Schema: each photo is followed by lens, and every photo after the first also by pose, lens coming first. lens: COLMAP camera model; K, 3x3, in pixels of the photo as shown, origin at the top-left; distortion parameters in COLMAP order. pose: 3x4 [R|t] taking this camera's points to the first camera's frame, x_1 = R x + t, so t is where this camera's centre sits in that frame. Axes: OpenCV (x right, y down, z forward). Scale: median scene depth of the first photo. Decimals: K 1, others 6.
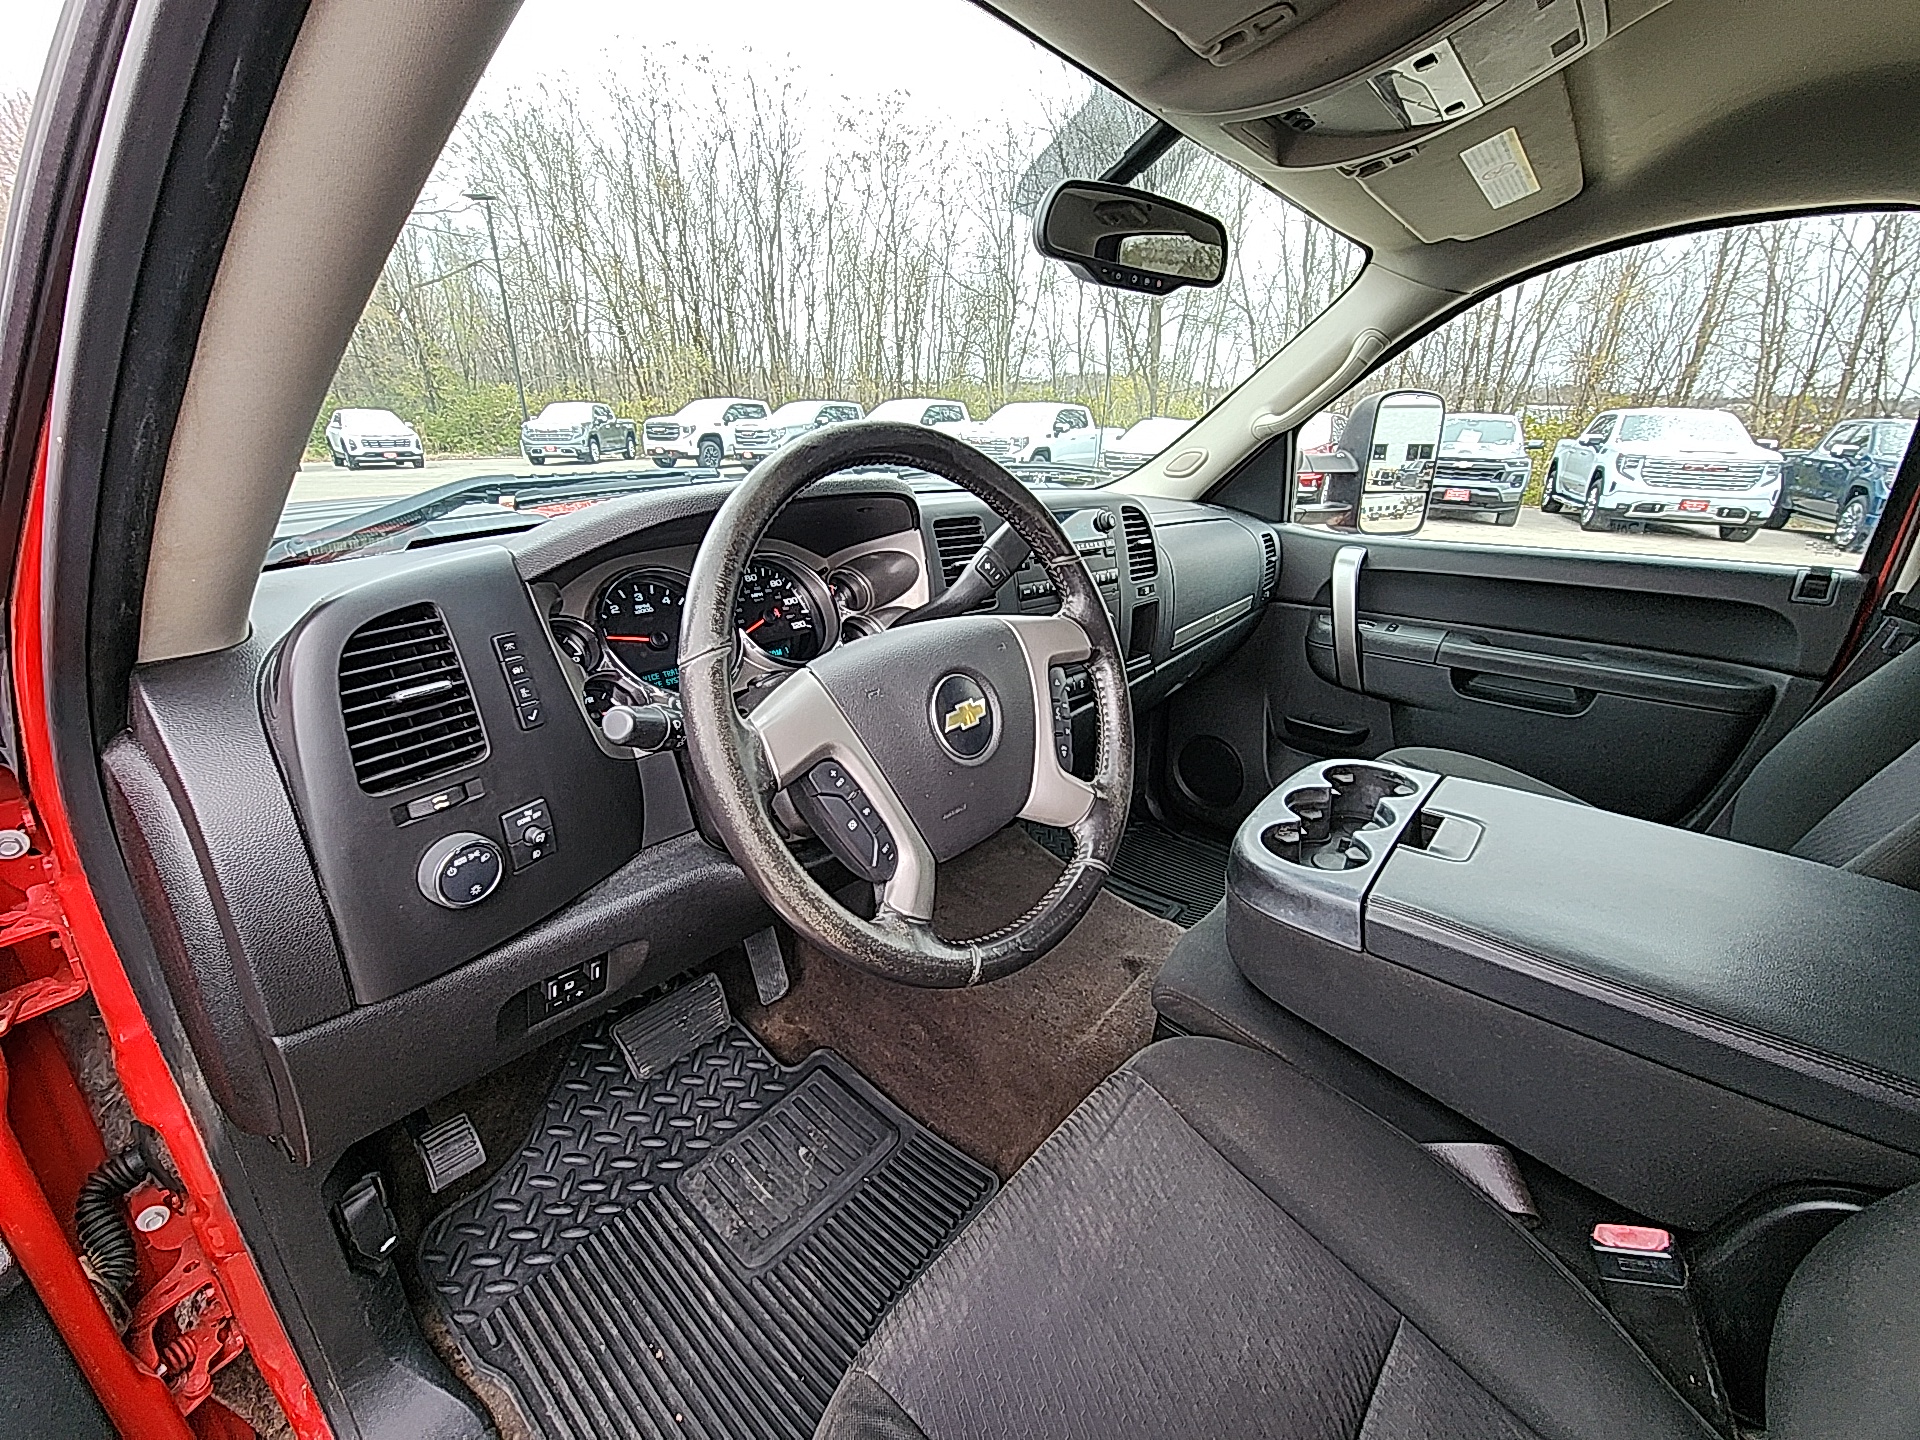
lens RADIAL K [[767.1, 0, 949.1], [0, 767.1, 702.6], [0, 0, 1]] dist [0.009825, -0.007751]
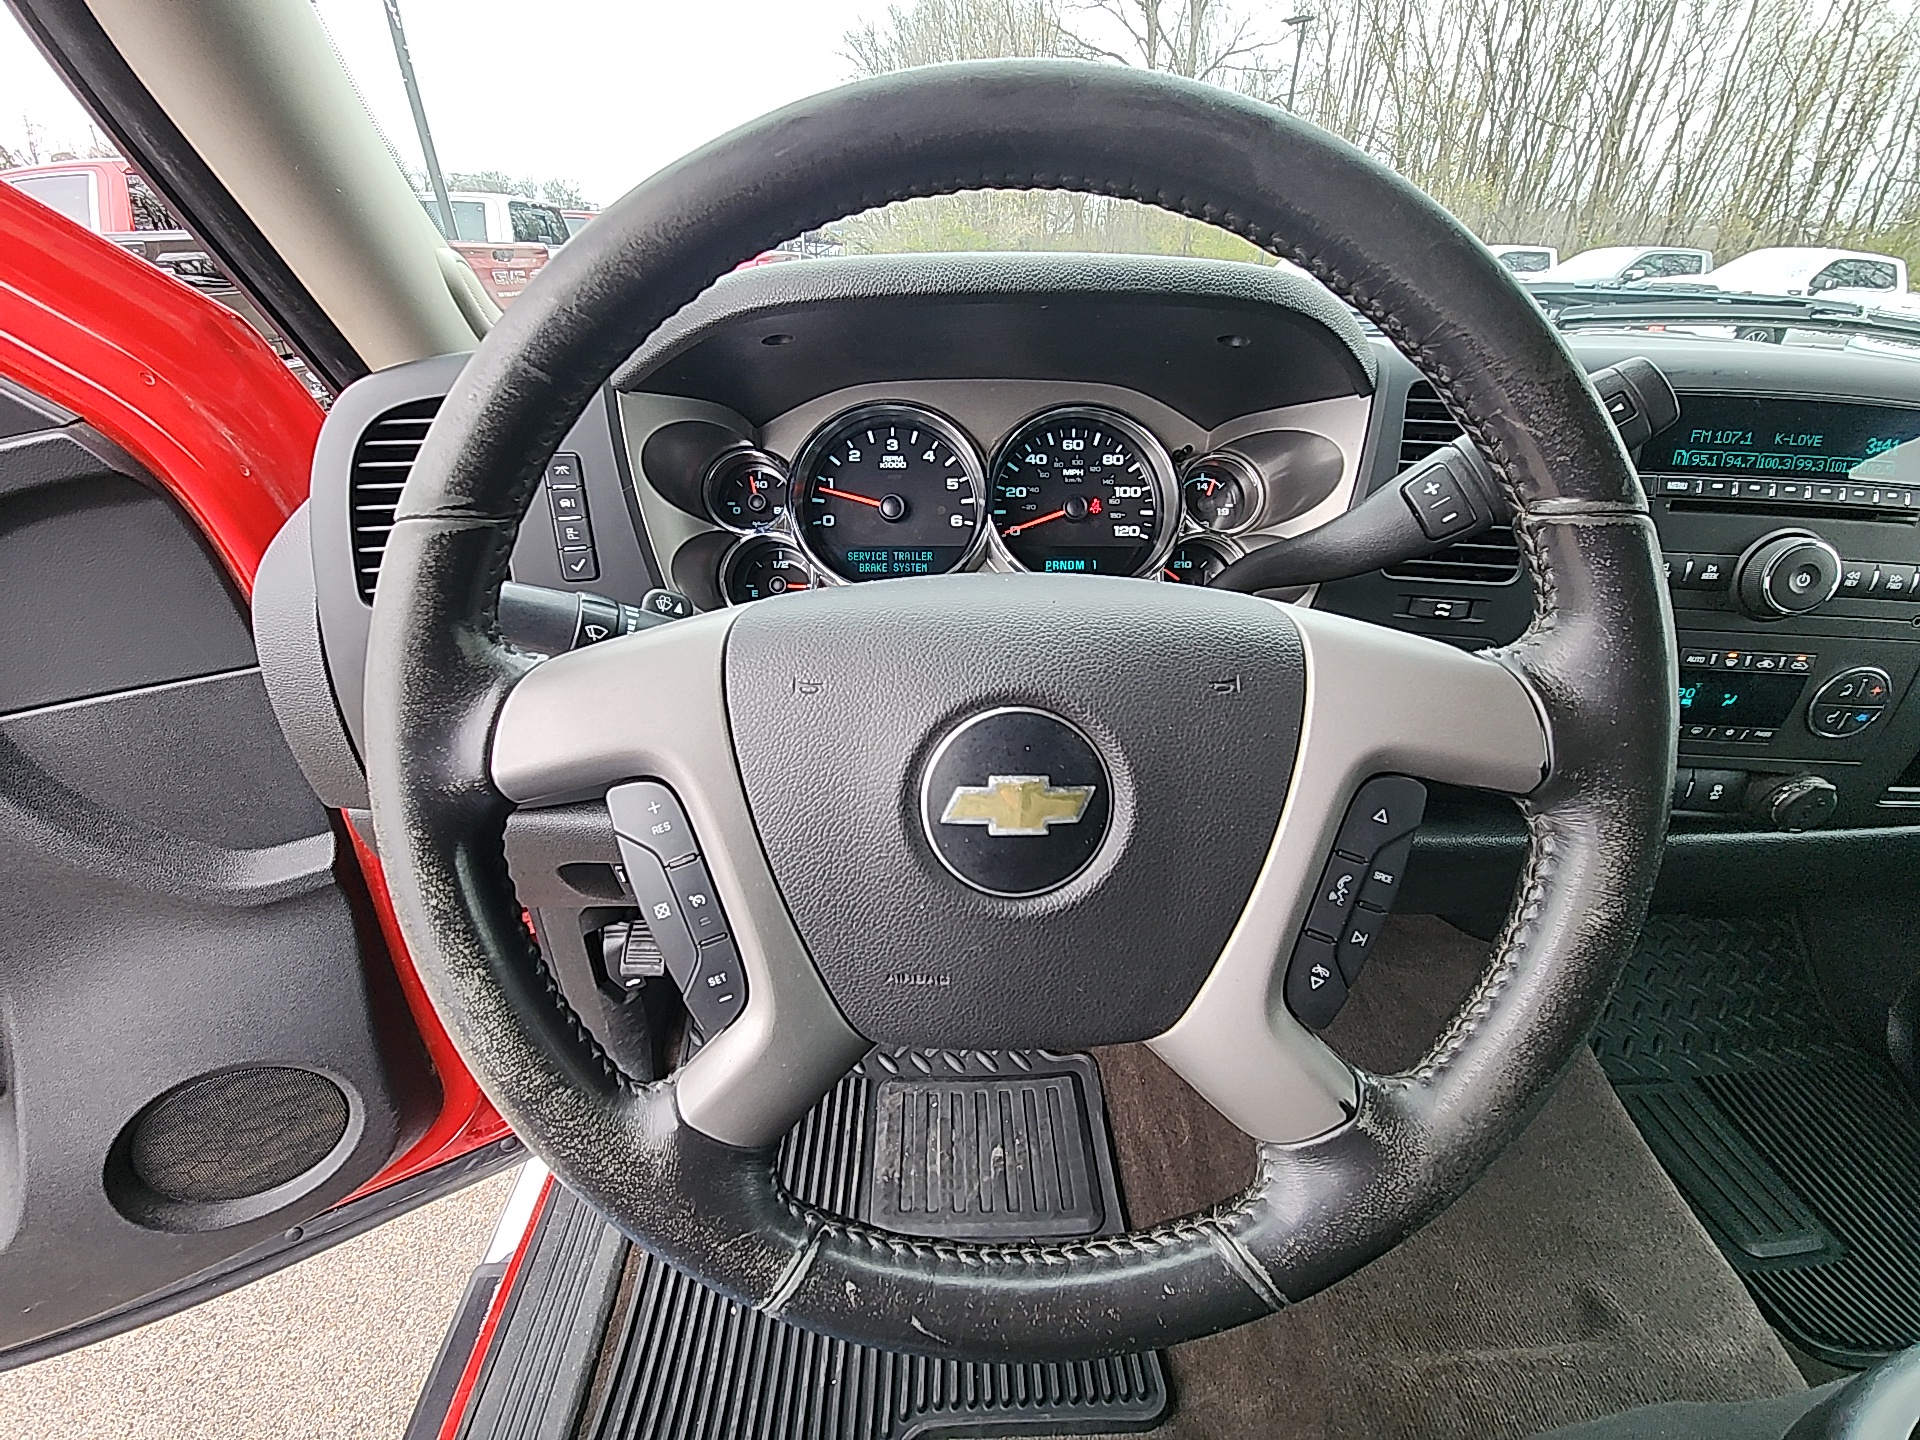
lens RADIAL K [[772.0, 0, 953.8], [0, 772.0, 708.6], [0, 0, 1]] dist [0.019128, -0.017136]
pose [[0.684863, 0.360133, -0.633456, 0.129853], [-0.255824, 0.932827, 0.253746, -0.068590], [0.682288, -0.011728, 0.730990, 0.324259]]
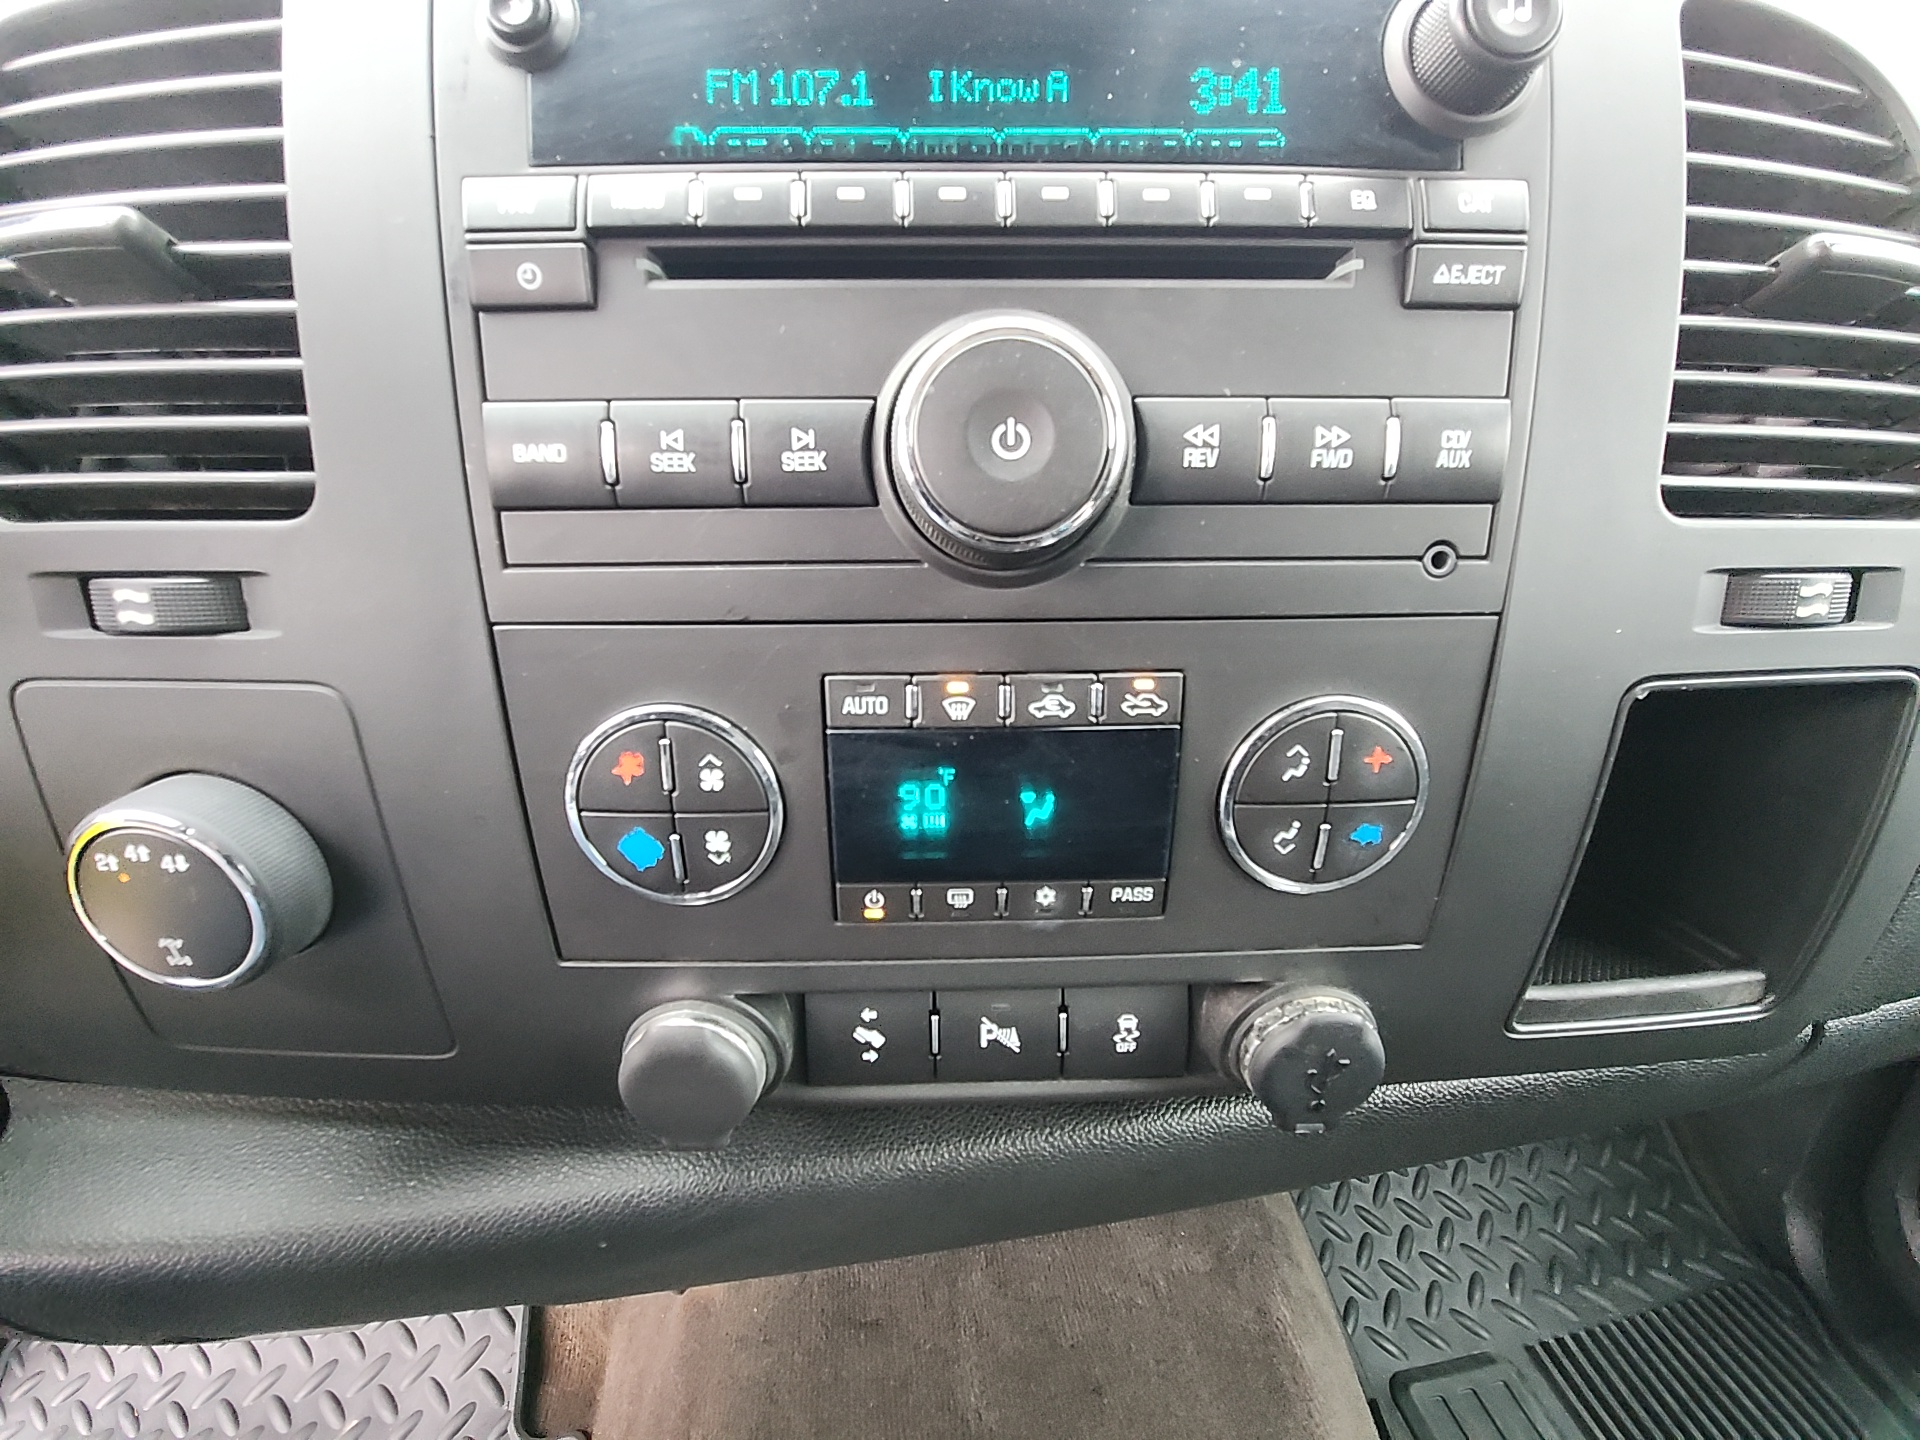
lens RADIAL K [[767.1, 0, 949.1], [0, 767.1, 702.6], [0, 0, 1]] dist [0.009825, -0.007751]
pose [[0.751925, 0.217527, -0.622327, 0.227999], [-0.207118, 0.974144, 0.090251, -0.104957], [0.625868, 0.061033, 0.777537, 0.772544]]
